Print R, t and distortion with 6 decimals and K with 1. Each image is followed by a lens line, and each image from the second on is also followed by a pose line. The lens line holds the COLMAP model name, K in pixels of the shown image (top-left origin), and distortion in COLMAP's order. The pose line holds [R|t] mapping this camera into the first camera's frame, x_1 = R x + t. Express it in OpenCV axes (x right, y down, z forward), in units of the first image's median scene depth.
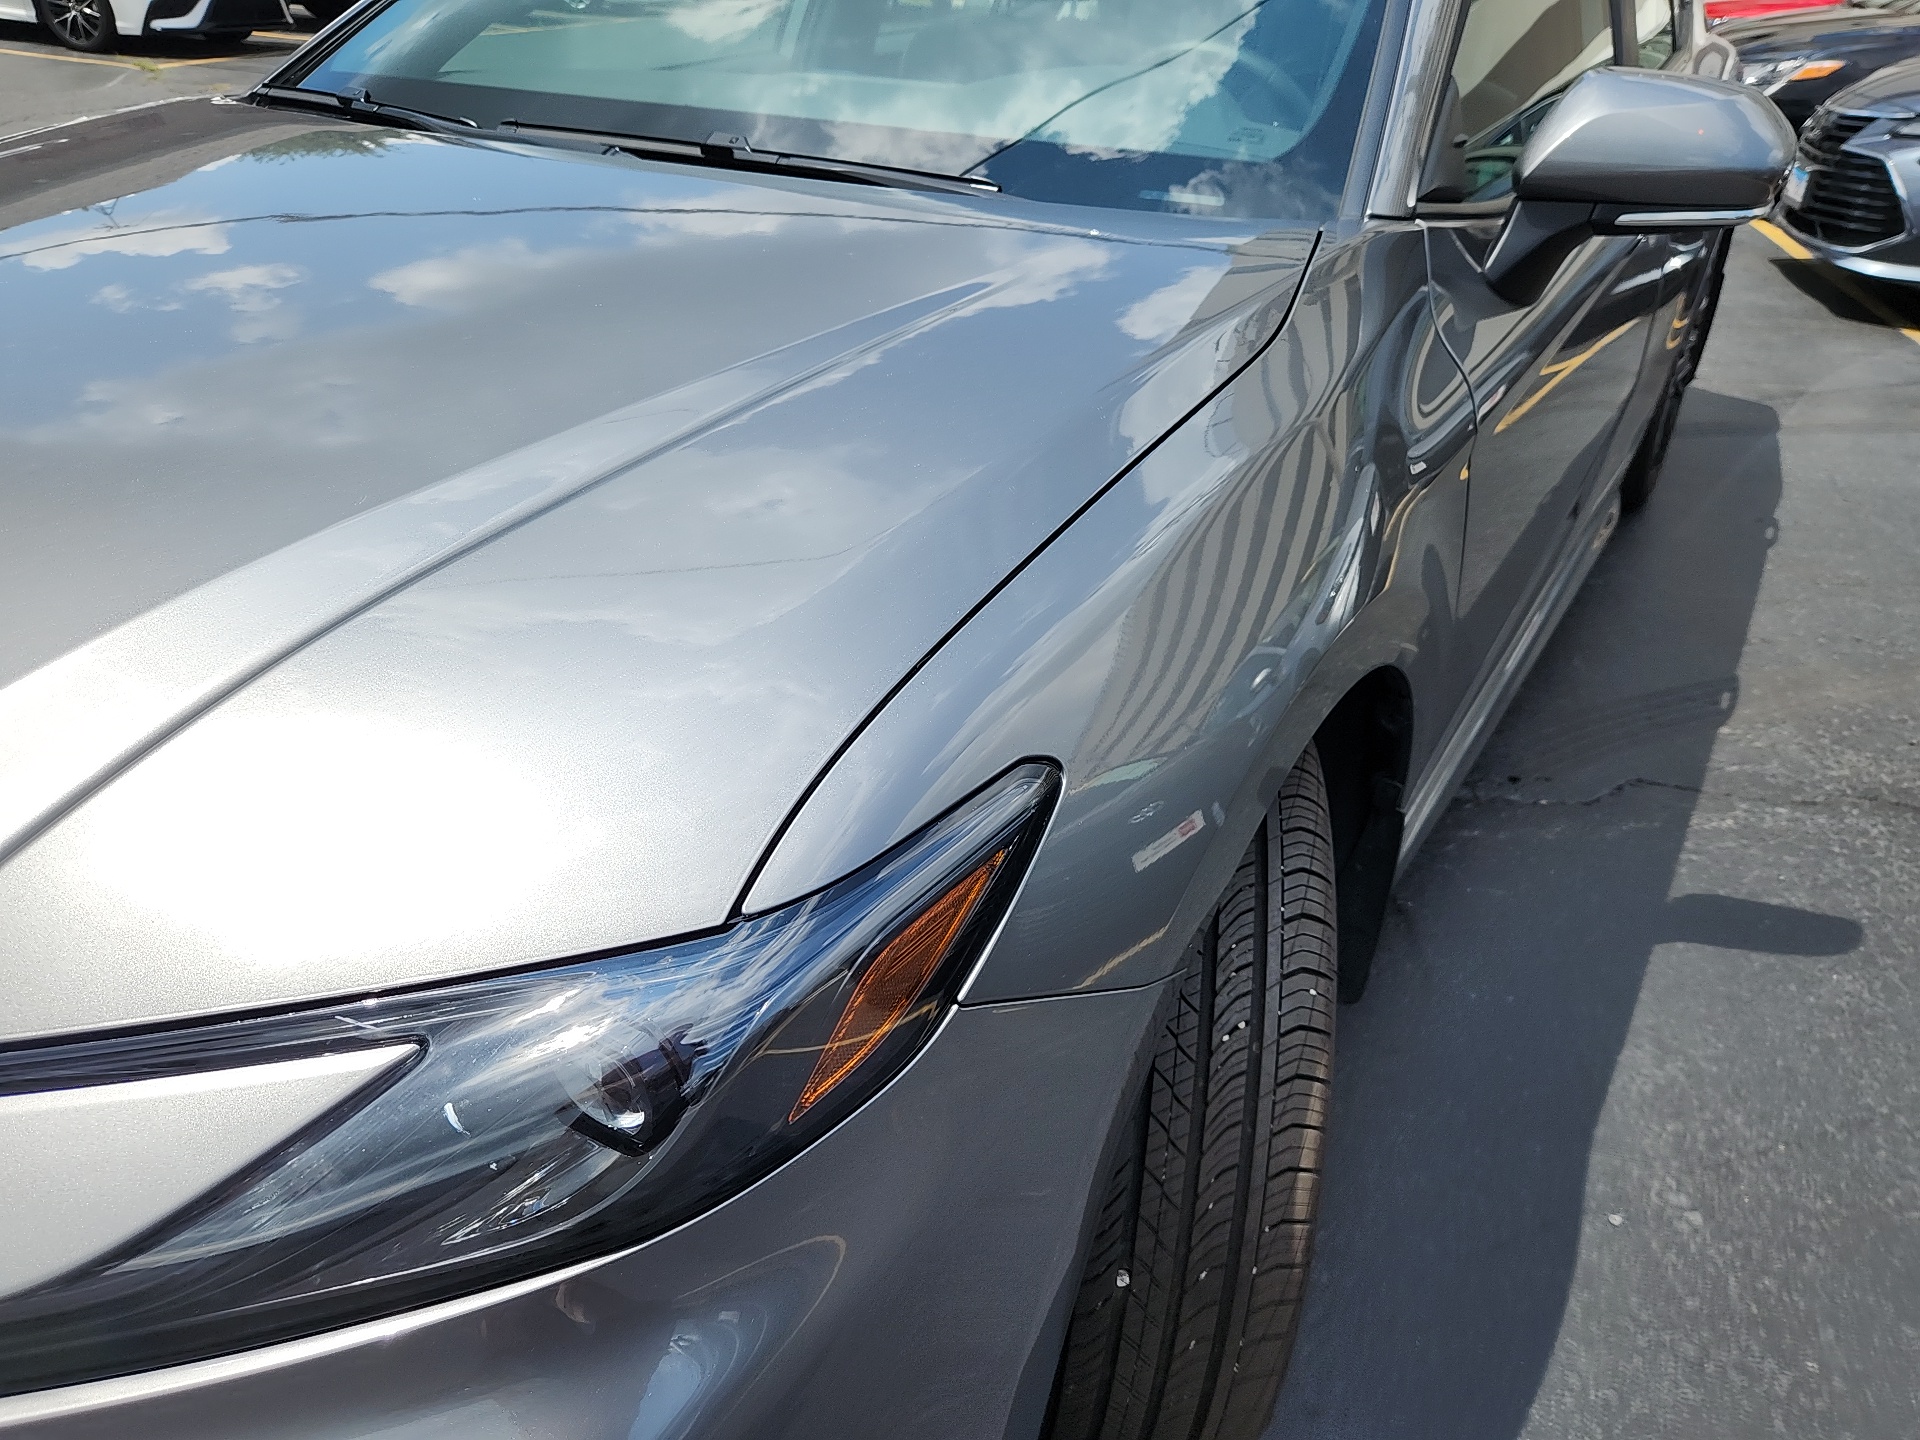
lens RADIAL K [[1375.8, 0, 957.6], [0, 1375.8, 719.2], [0, 0, 1]] dist [0.008422, -0.001465]
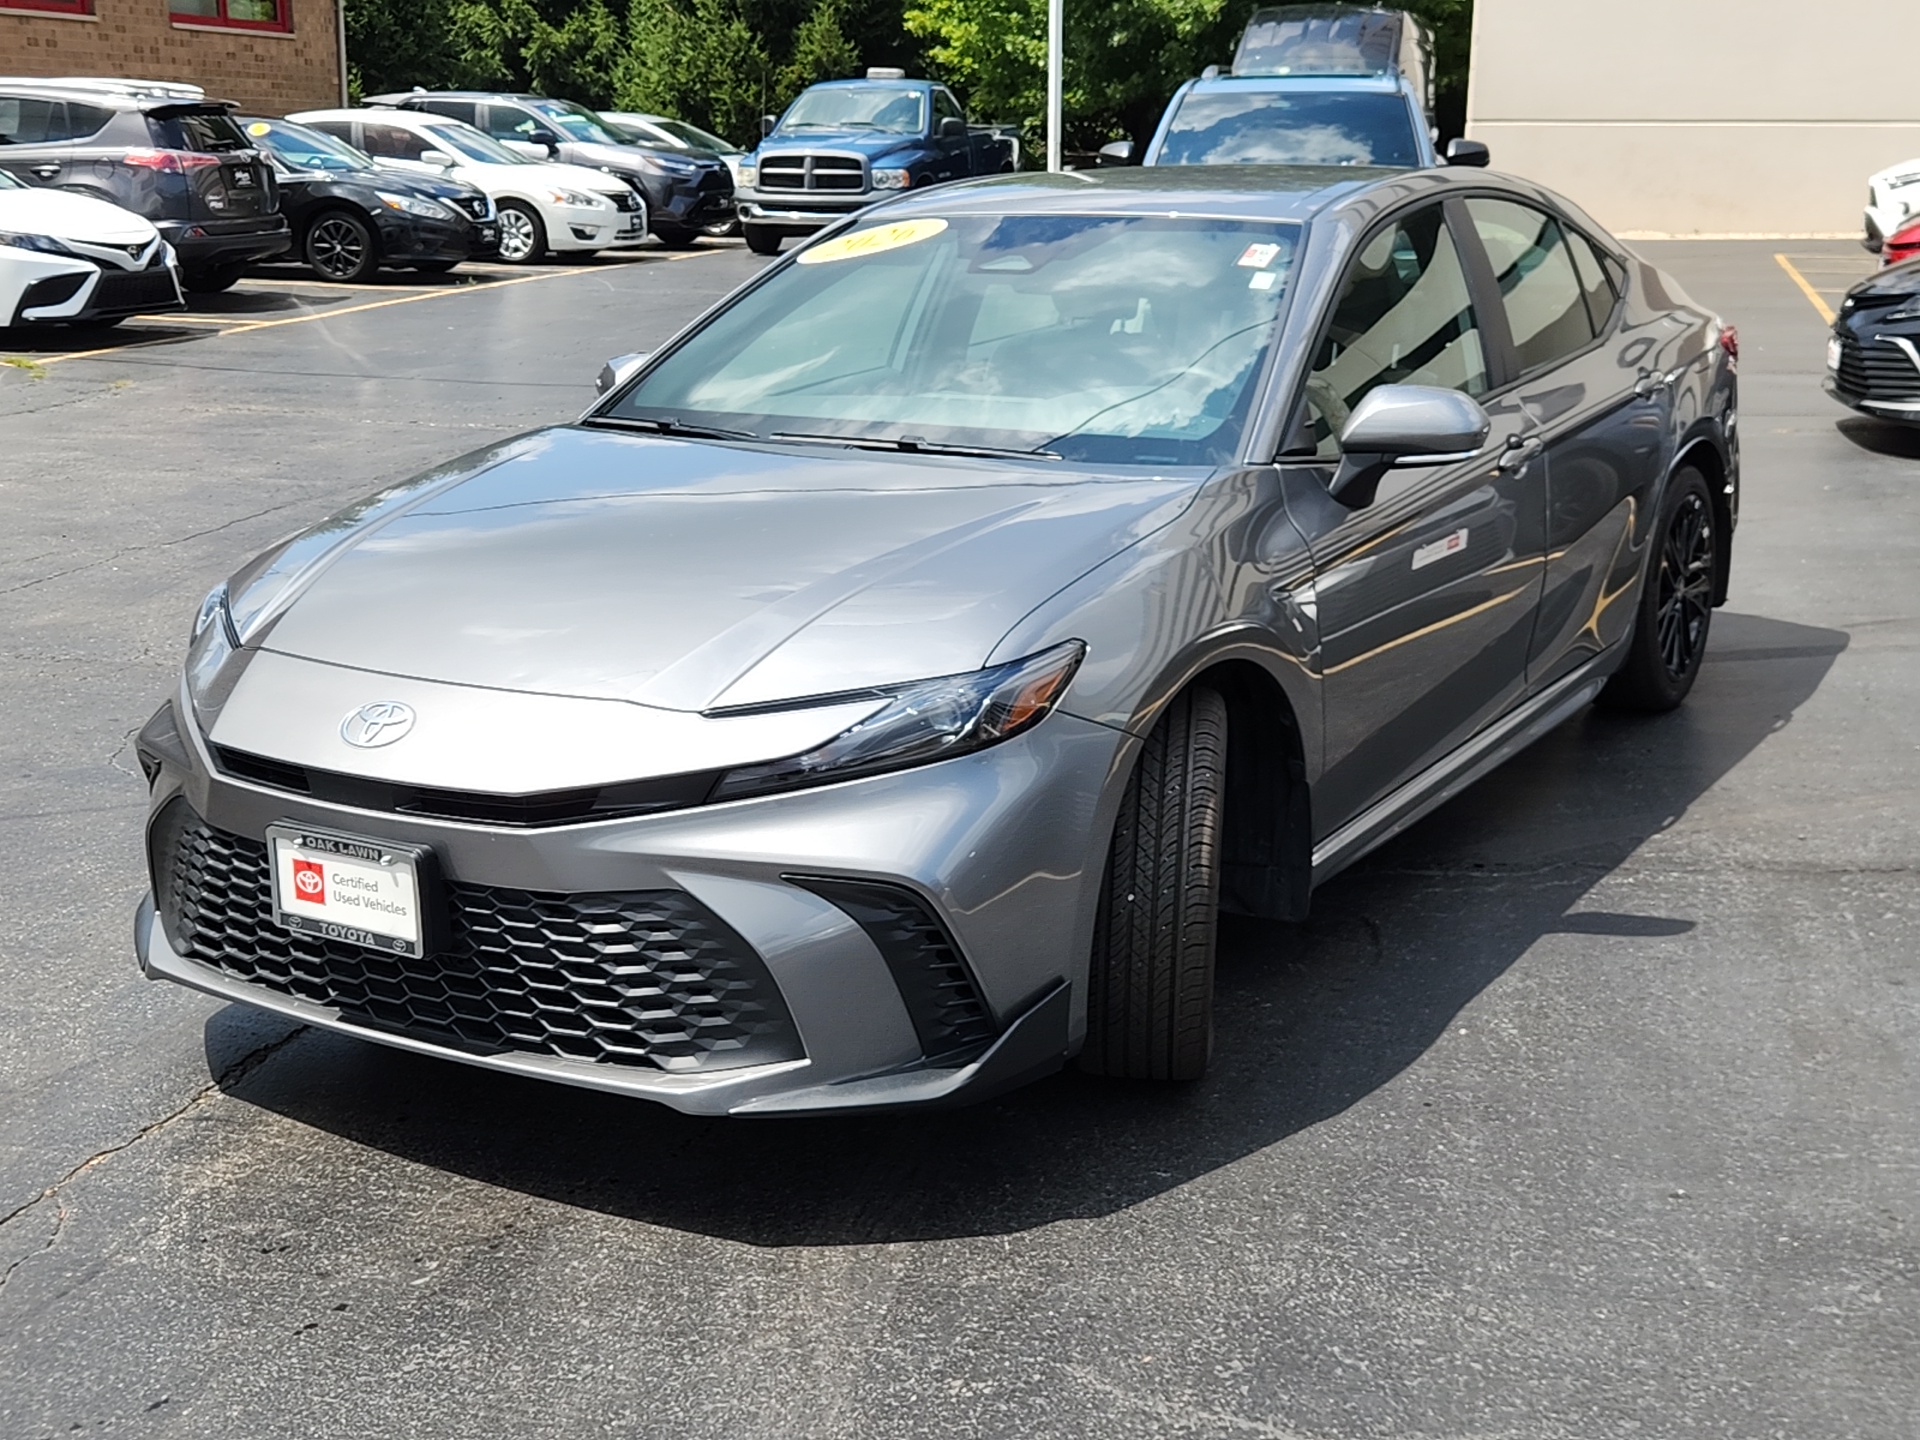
lens RADIAL K [[2673.5, 0, 956.9], [0, 2673.5, 726.5], [0, 0, 1]] dist [0.075759, -0.185896]
pose [[0.998985, -0.035565, -0.027643, -0.025931], [0.026777, 0.962355, -0.270475, 0.931183], [0.036222, 0.269460, 0.962330, -2.368875]]
